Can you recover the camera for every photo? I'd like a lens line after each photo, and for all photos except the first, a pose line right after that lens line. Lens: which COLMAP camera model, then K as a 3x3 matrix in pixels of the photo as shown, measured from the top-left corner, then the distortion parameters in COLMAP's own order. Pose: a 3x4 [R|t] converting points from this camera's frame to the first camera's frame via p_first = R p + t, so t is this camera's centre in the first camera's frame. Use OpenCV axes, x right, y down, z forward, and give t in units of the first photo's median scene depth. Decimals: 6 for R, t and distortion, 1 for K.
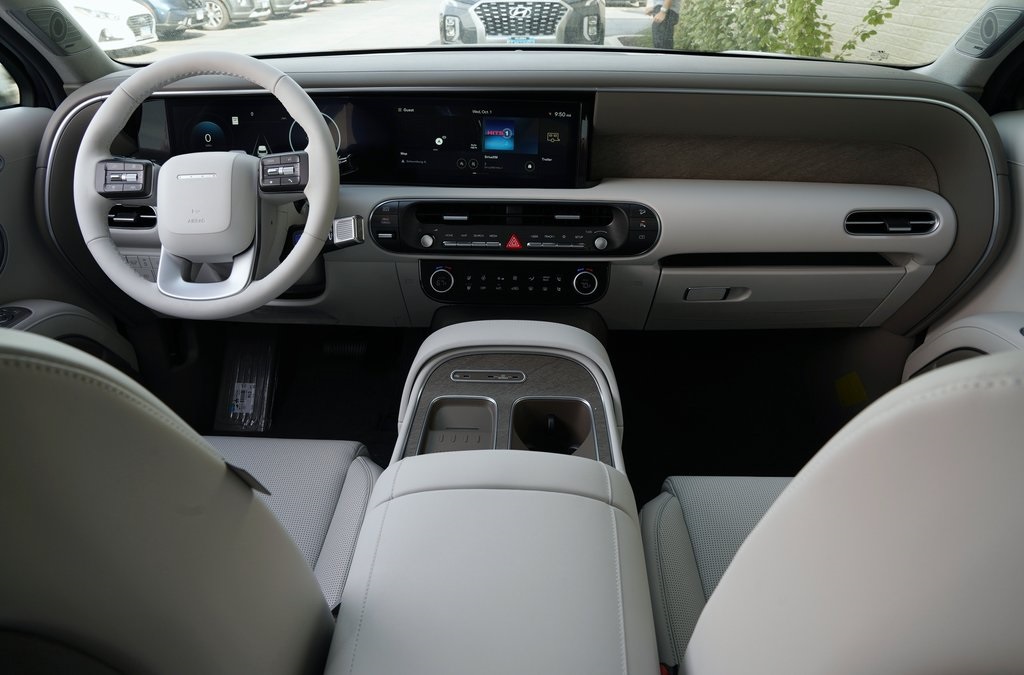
lens RADIAL K [[713.8, 0, 513.9], [0, 713.8, 330.4], [0, 0, 1]] dist [-0.097131, 0.011490]
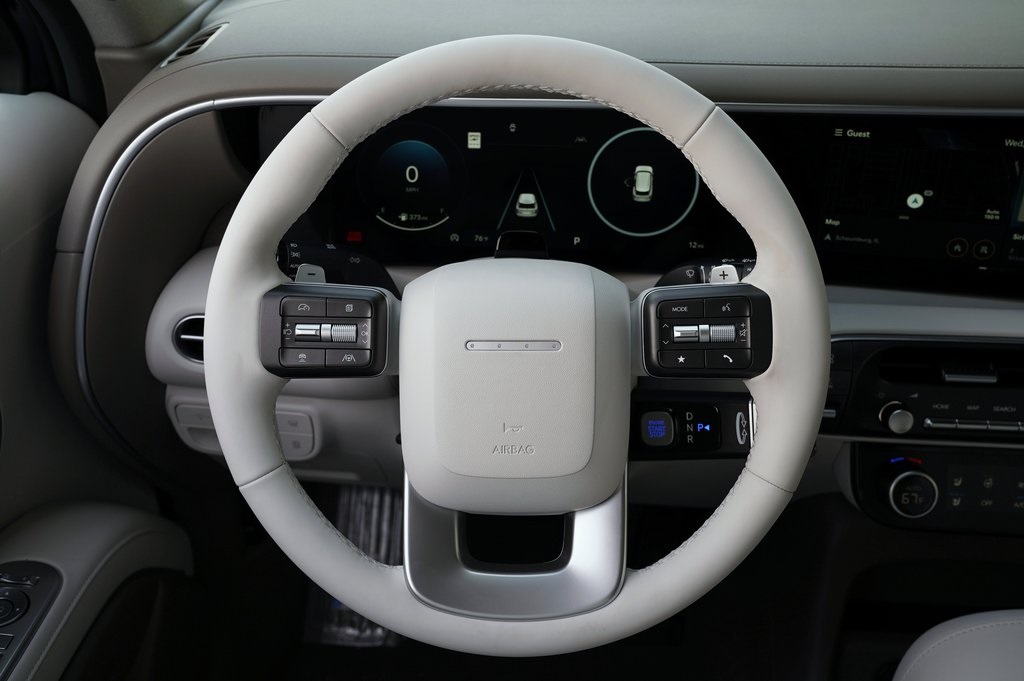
lens RADIAL K [[997.6, 0, 509.6], [0, 997.6, 342.8], [0, 0, 1]] dist [0.025659, 0.000000]
pose [[0.999519, 0.019950, -0.023733, -0.369849], [-0.017980, 0.996592, 0.080505, -0.227224], [0.025258, -0.080040, 0.996472, 0.323297]]
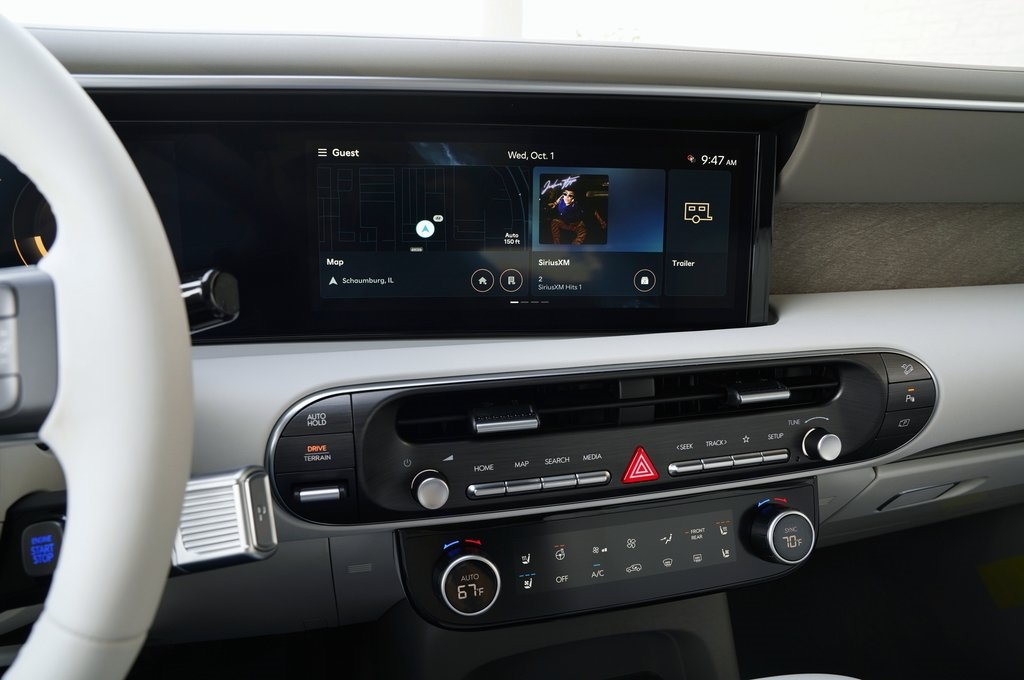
lens RADIAL K [[713.8, 0, 515.3], [0, 713.8, 338.9], [0, 0, 1]] dist [-0.097131, 0.011490]
pose [[0.962122, -0.068459, 0.263885, -0.172119], [0.100611, 0.988792, -0.110309, -0.159229], [-0.253376, 0.132681, 0.958226, 0.623409]]
